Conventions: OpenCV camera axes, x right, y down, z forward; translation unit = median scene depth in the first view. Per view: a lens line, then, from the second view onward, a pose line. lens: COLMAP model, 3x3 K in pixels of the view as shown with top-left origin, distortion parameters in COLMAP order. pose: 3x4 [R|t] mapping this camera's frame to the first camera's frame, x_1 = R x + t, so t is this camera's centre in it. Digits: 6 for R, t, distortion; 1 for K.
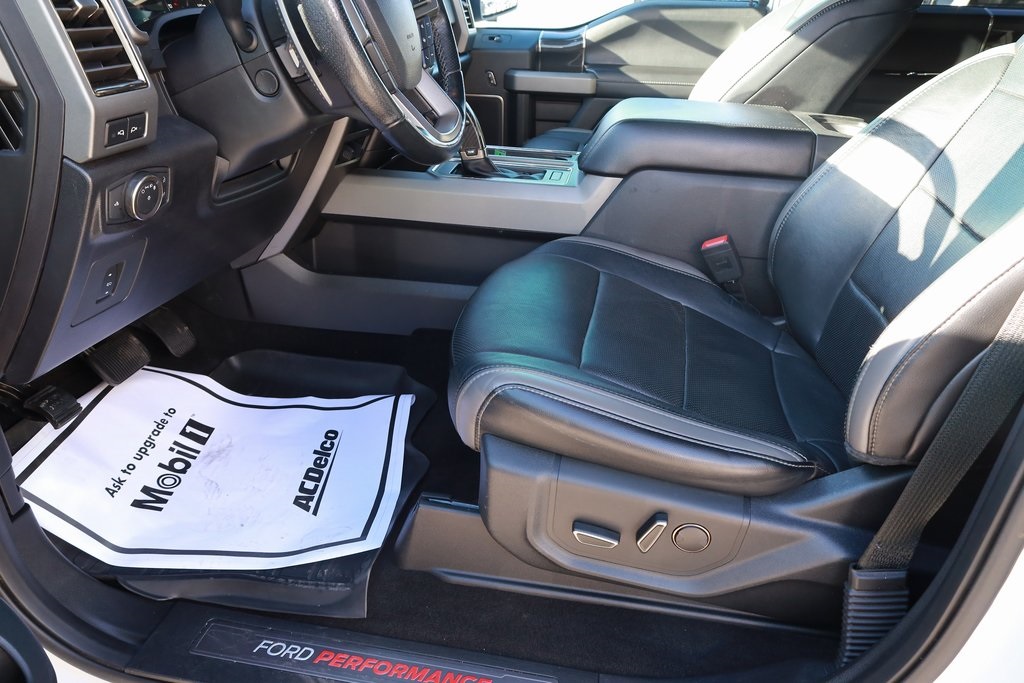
lens RADIAL K [[694.7, 0, 512.0], [0, 694.7, 341.5], [0, 0, 1]] dist [-0.021517, -0.000008]
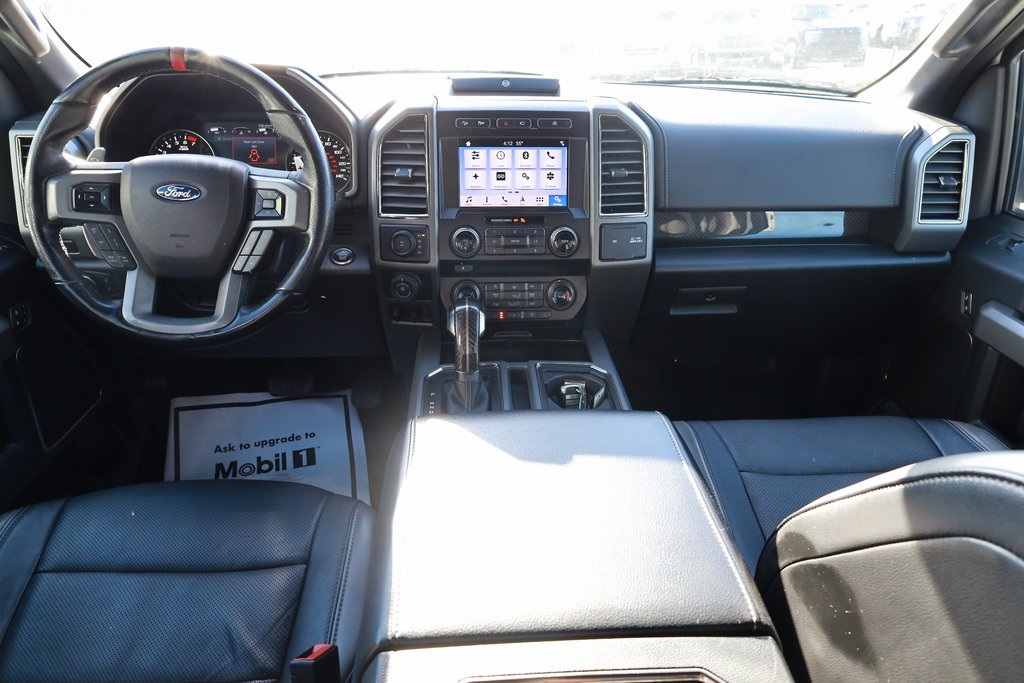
lens RADIAL K [[701.1, 0, 514.4], [0, 701.1, 345.5], [0, 0, 1]] dist [-0.009580, 0.000286]
pose [[0.236076, 0.395563, -0.887580, 0.751445], [-0.442440, 0.856983, 0.264248, -0.594771], [0.865168, 0.330318, 0.377326, 0.793986]]
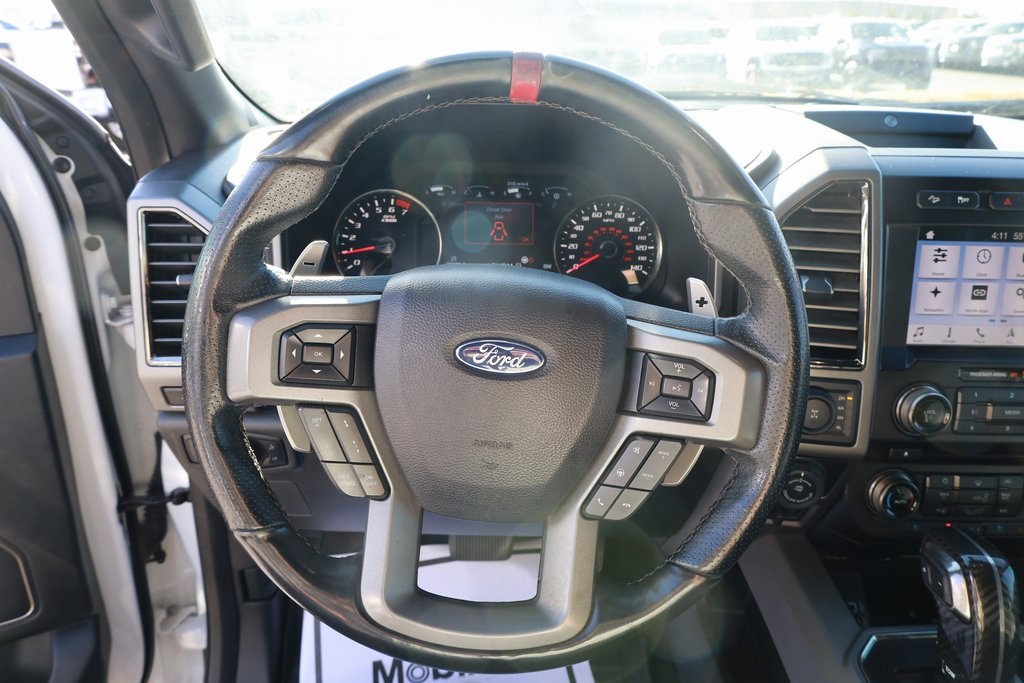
lens RADIAL K [[693.5, 0, 512.0], [0, 693.5, 341.5], [0, 0, 1]] dist [-0.010846, -0.004741]
pose [[0.183413, 0.389273, -0.902677, 0.215364], [-0.452475, 0.848631, 0.274029, -0.479703], [0.872712, 0.358178, 0.331786, 0.584246]]
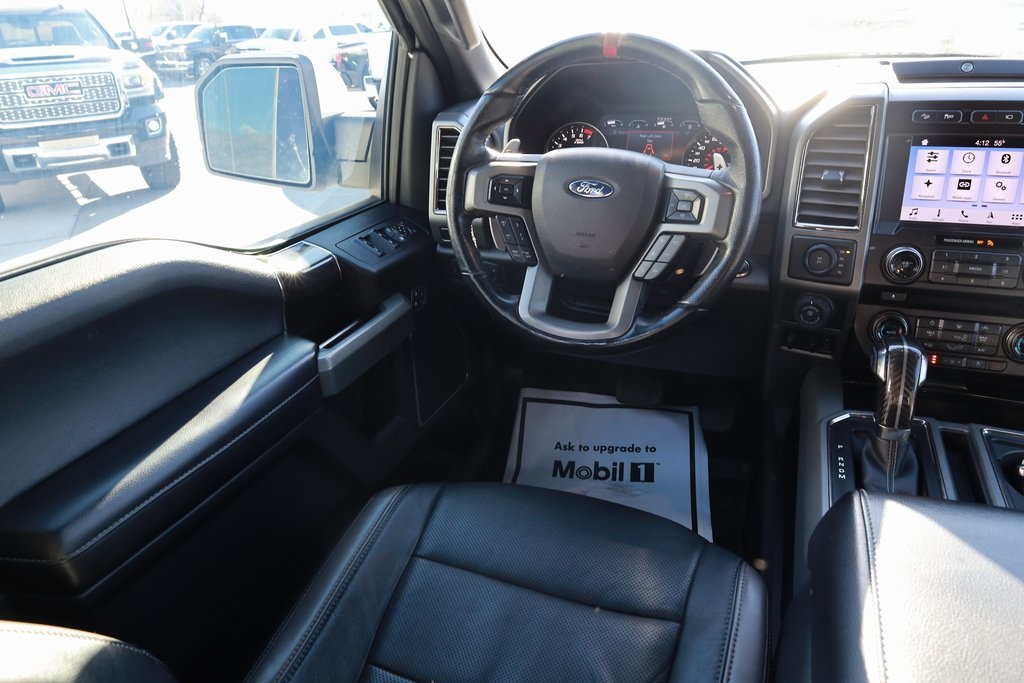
lens RADIAL K [[701.1, 0, 514.4], [0, 701.1, 345.5], [0, 0, 1]] dist [-0.009580, 0.000286]
pose [[-0.194934, 0.402179, -0.894569, 0.634048], [-0.406079, 0.797130, 0.446860, -0.531000], [0.892805, 0.450373, 0.007929, 0.701997]]
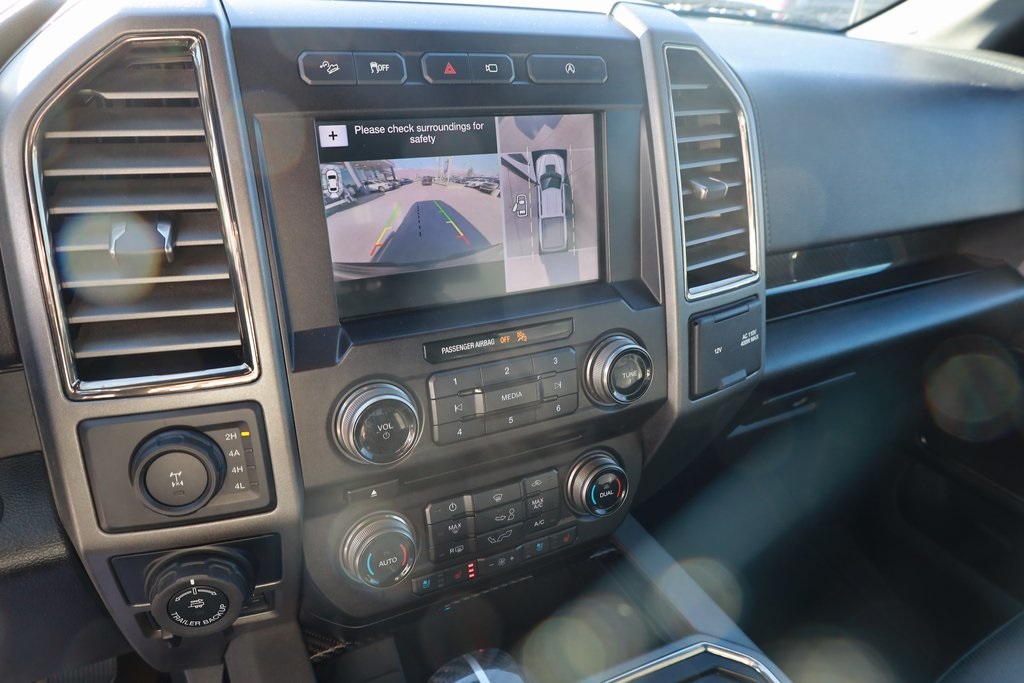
lens RADIAL K [[693.5, 0, 512.0], [0, 693.5, 341.5], [0, 0, 1]] dist [-0.010846, -0.004741]
pose [[0.609517, 0.369667, -0.701309, 0.066404], [-0.391670, 0.909542, 0.139023, -0.536664], [0.689263, 0.189945, 0.699169, 0.863633]]
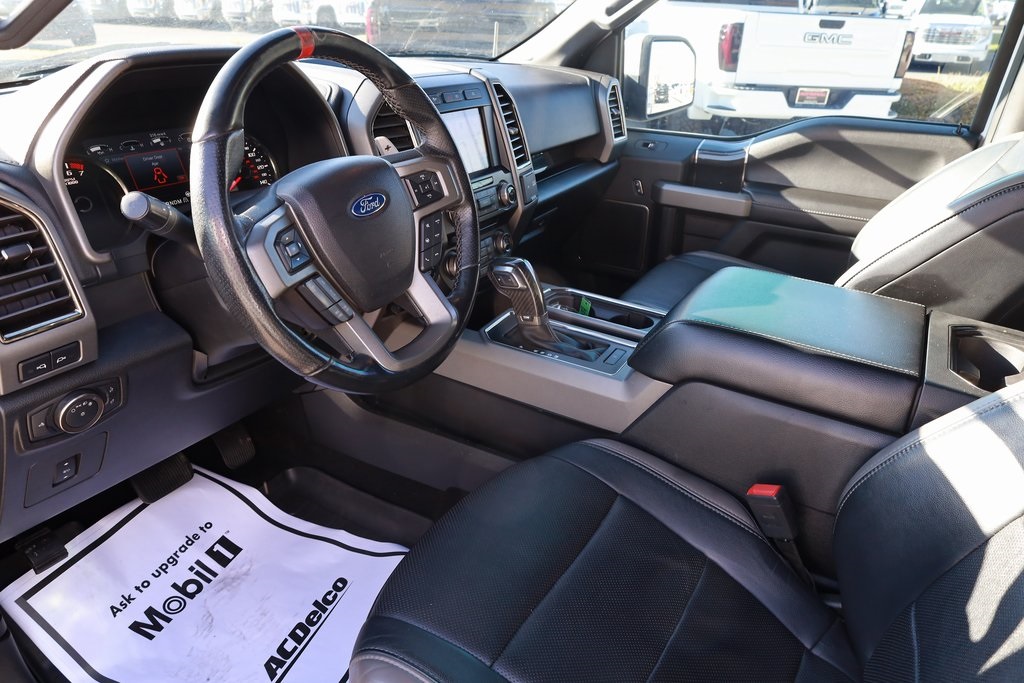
lens RADIAL K [[693.5, 0, 512.0], [0, 693.5, 341.5], [0, 0, 1]] dist [-0.010846, -0.004741]
pose [[0.939152, 0.153009, -0.307543, 0.229438], [-0.162623, 0.986672, -0.005716, -0.252320], [0.302569, 0.055382, 0.951517, 0.126925]]
